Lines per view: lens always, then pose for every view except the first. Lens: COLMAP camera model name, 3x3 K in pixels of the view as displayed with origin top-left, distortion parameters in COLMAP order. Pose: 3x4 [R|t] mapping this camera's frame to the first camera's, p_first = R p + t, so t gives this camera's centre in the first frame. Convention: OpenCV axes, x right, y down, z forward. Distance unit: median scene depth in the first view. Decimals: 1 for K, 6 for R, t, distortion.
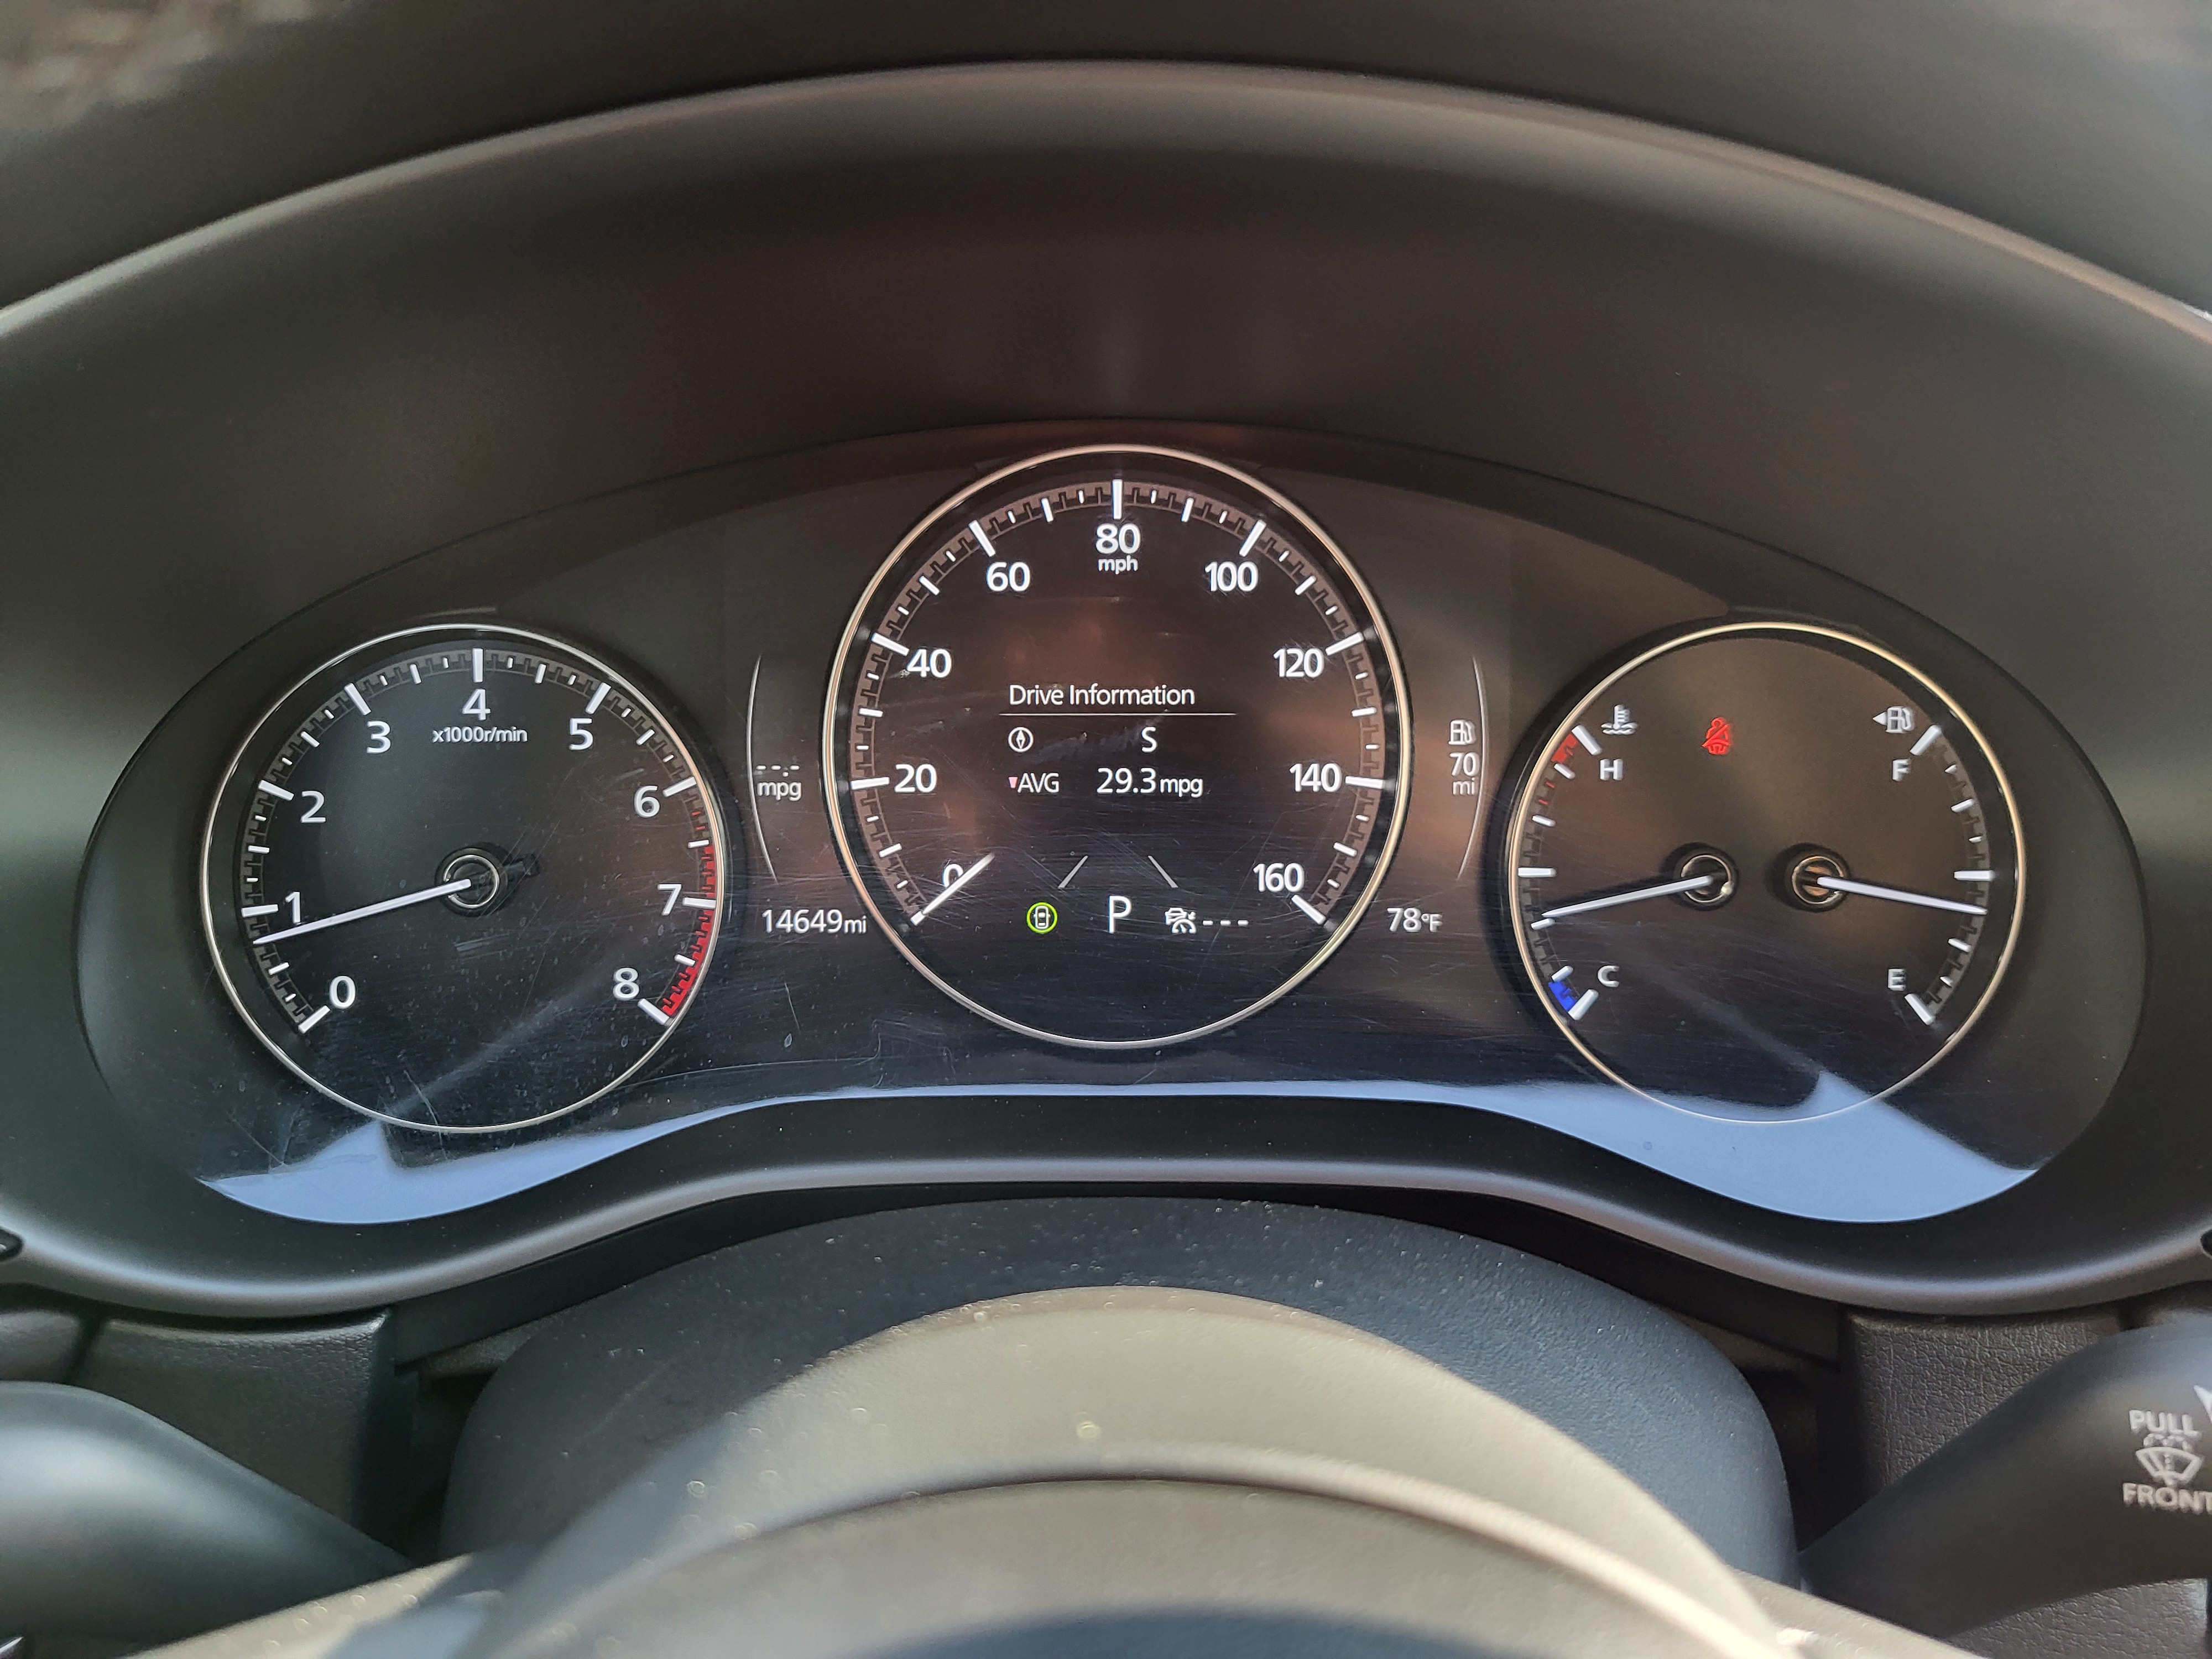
lens RADIAL K [[1770.8, 0, 1106.0], [0, 1770.8, 829.5], [0, 0, 1]] dist [0.006444, 0.006615]
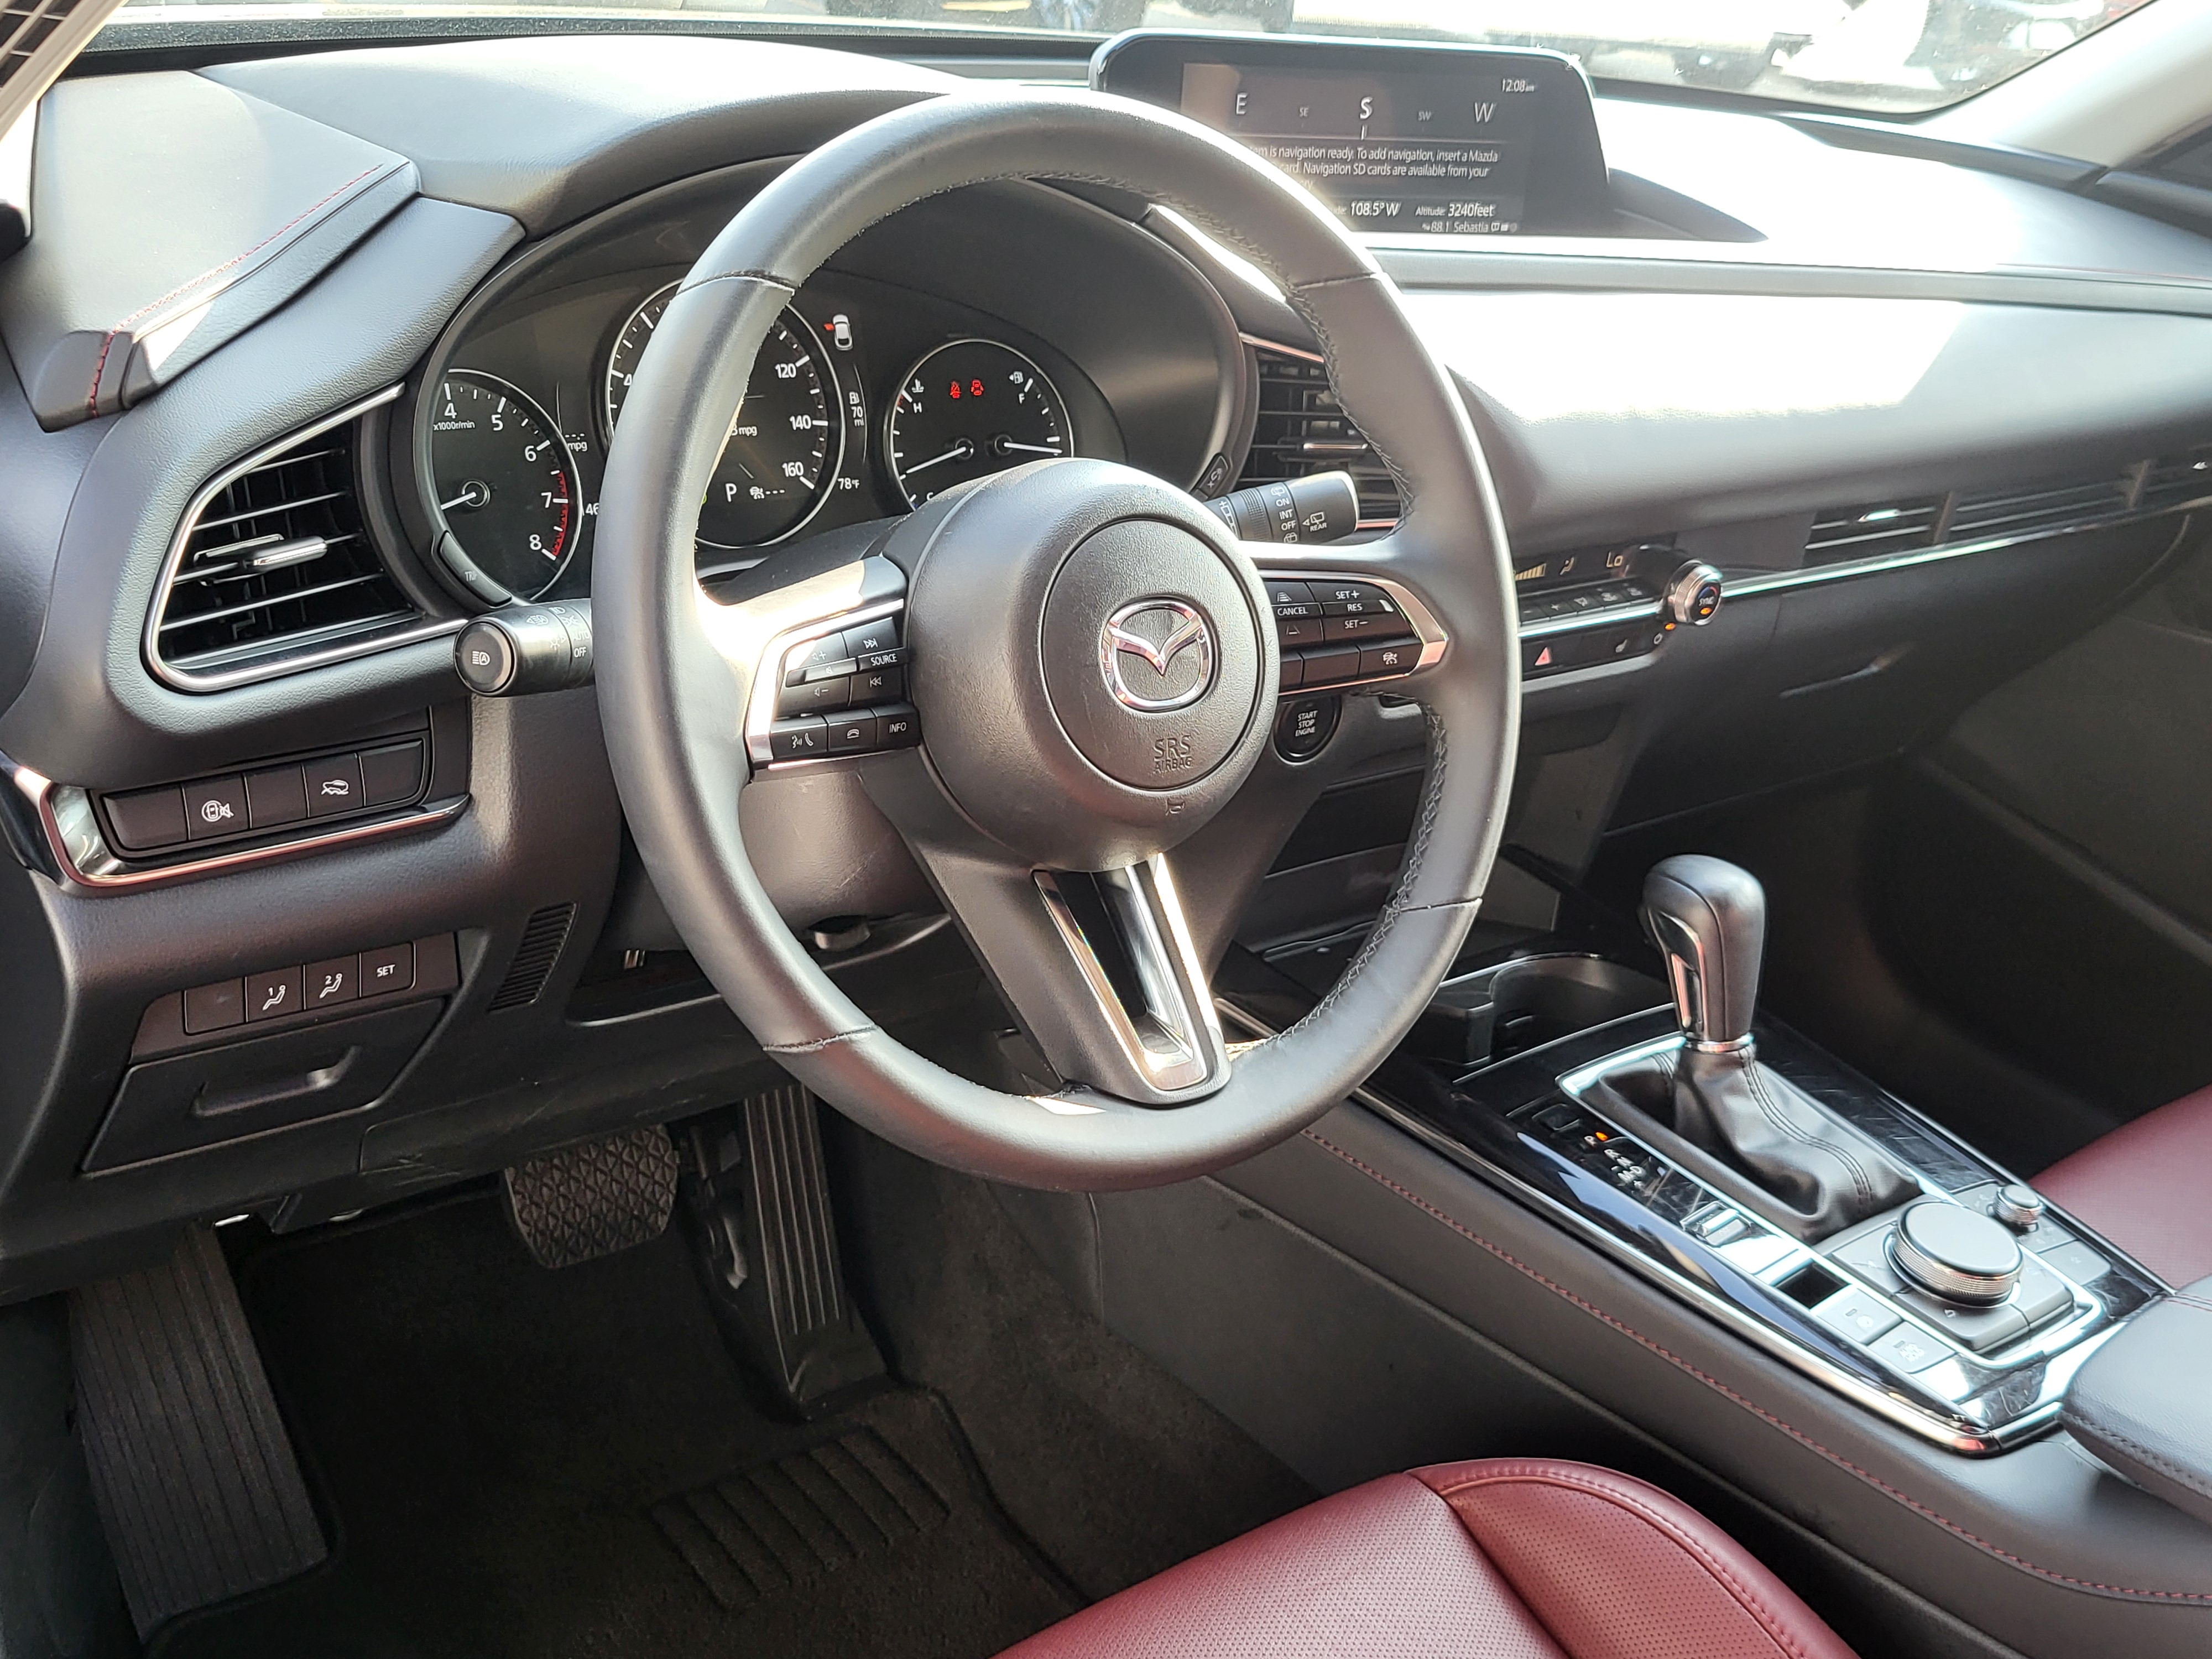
lens RADIAL K [[2350.8, 0, 1182.7], [0, 2350.8, 835.1], [0, 0, 1]] dist [0.010009, 0.012935]
pose [[0.776097, -0.177507, 0.605115, -1.389682], [0.163596, 0.983387, 0.078648, 0.326744], [-0.609023, 0.037956, 0.792244, -1.607865]]
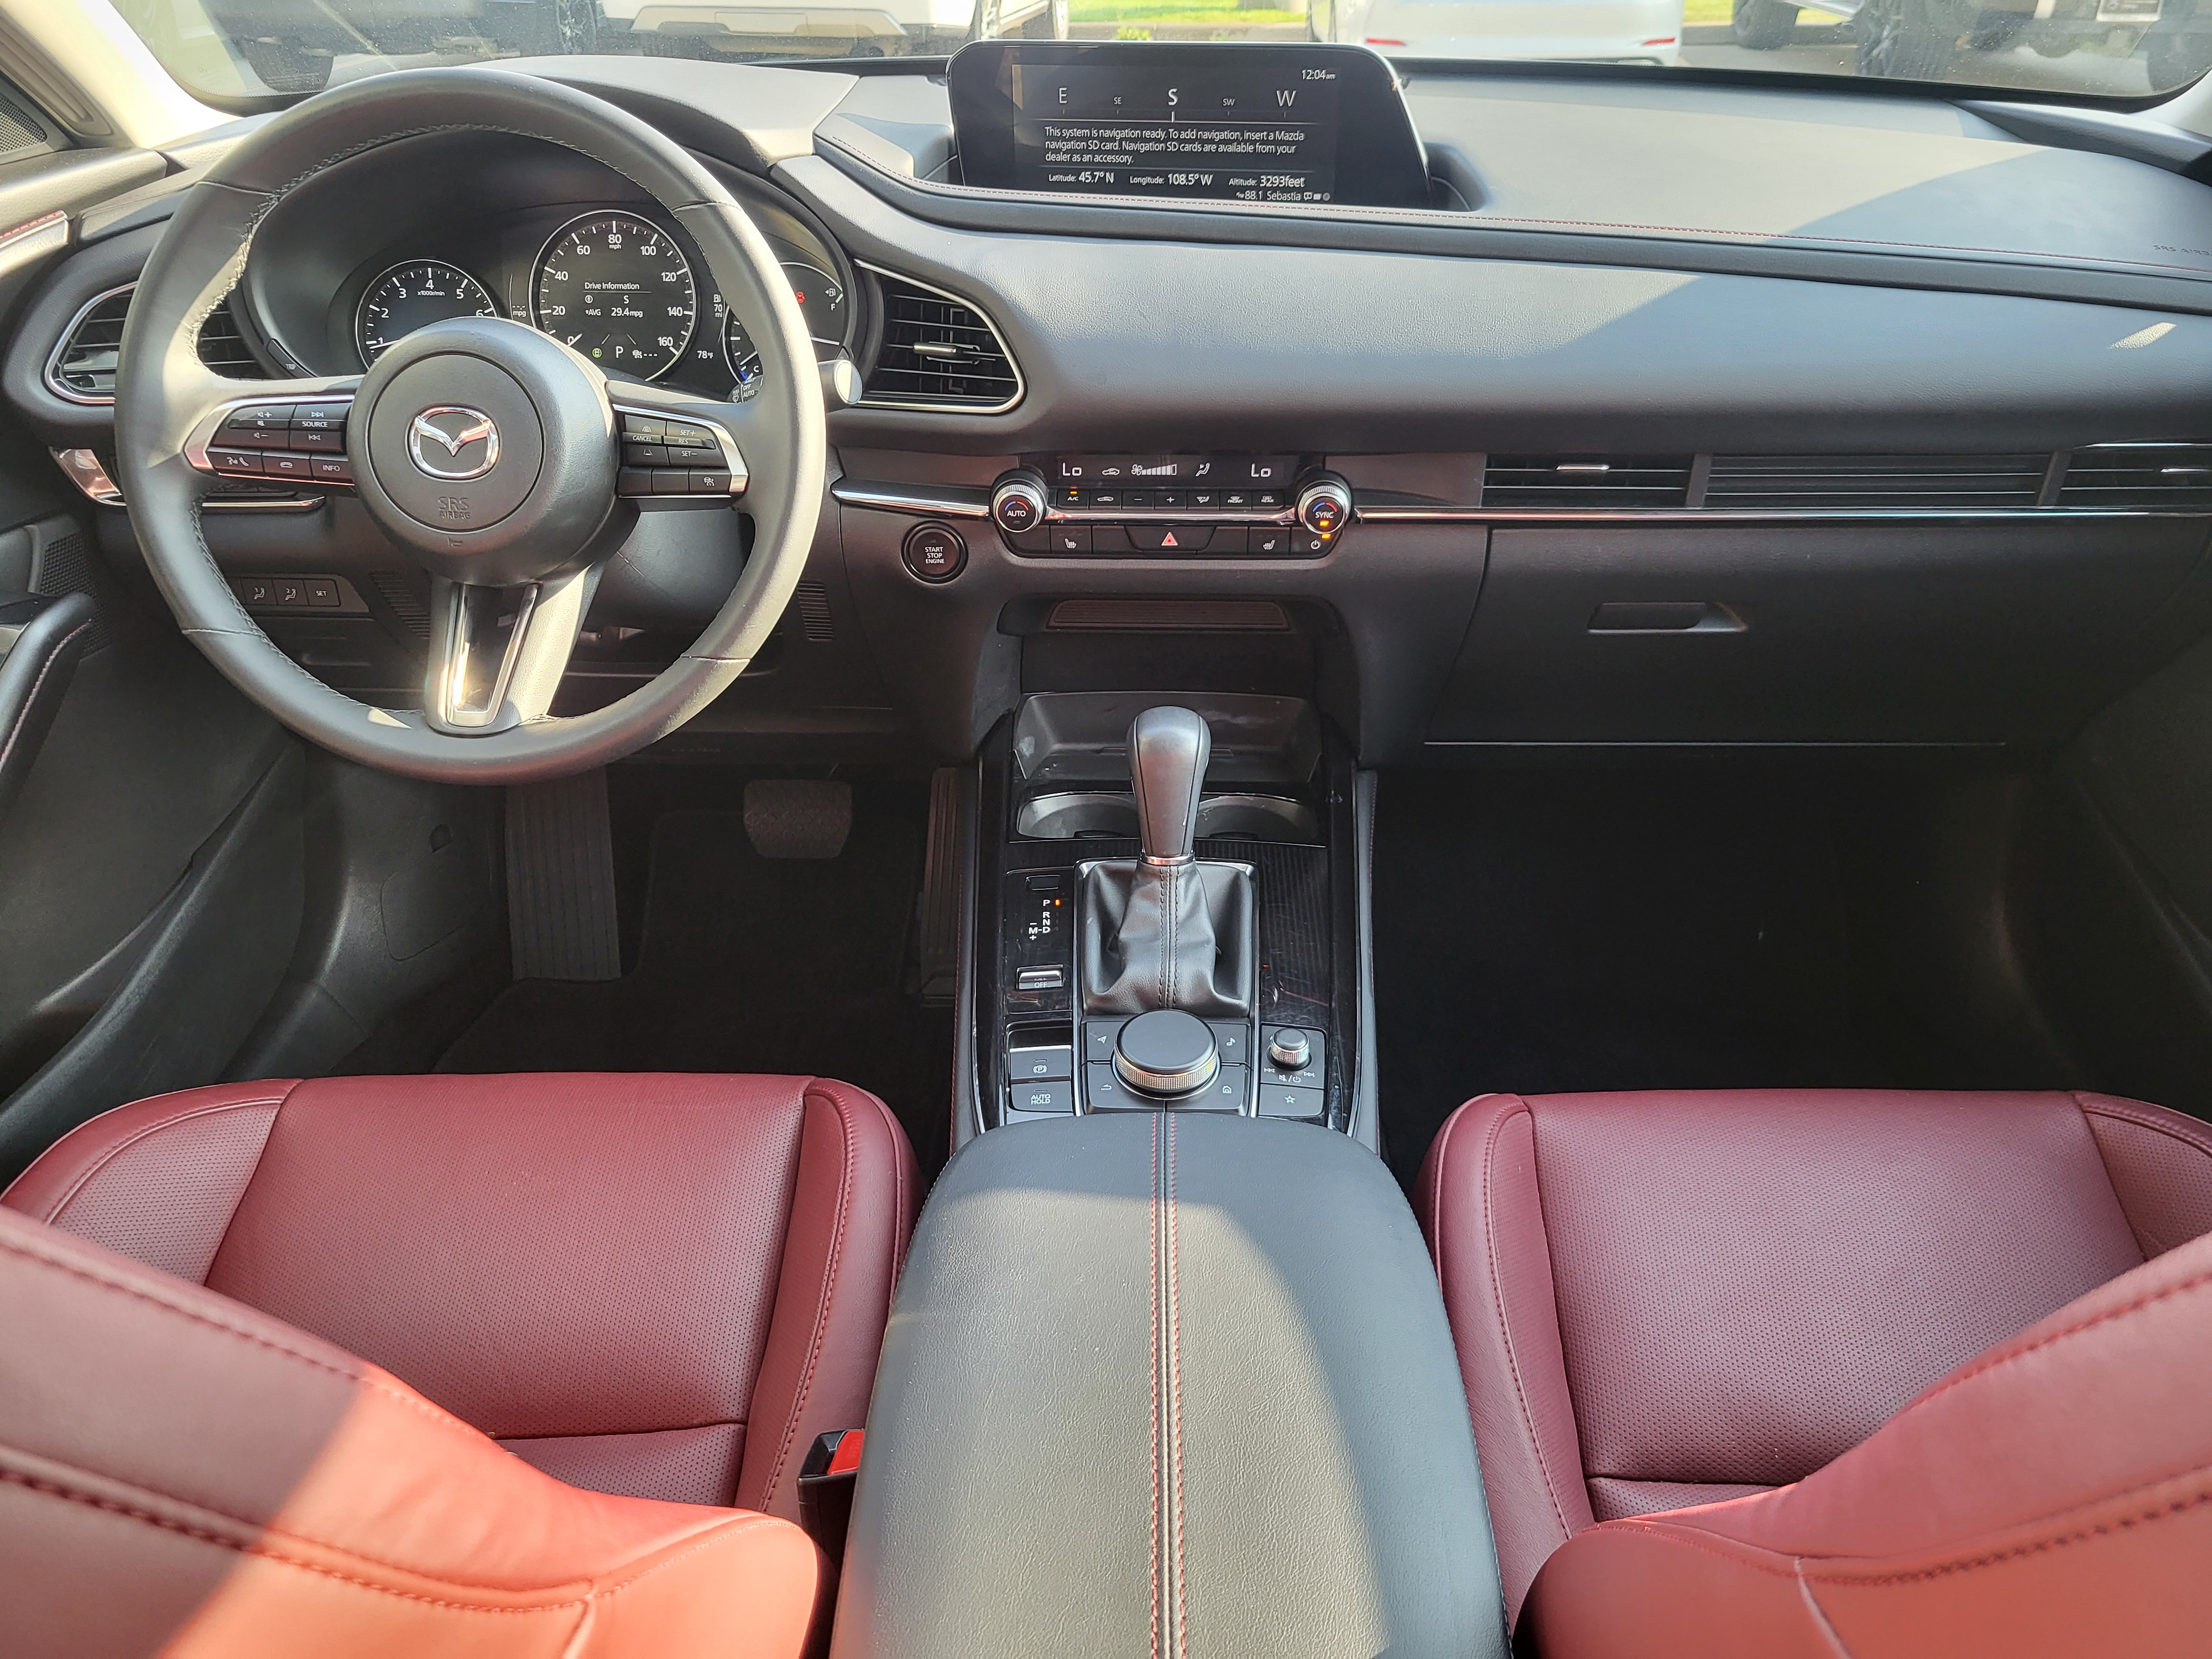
lens RADIAL K [[1713.4, 0, 1112.3], [0, 1713.4, 828.2], [0, 0, 1]] dist [0.025939, -0.005457]
pose [[0.999546, 0.011806, -0.027727, 1.079227], [-0.009261, 0.995884, 0.090163, 0.665666], [0.028677, -0.089866, 0.995541, -2.406353]]
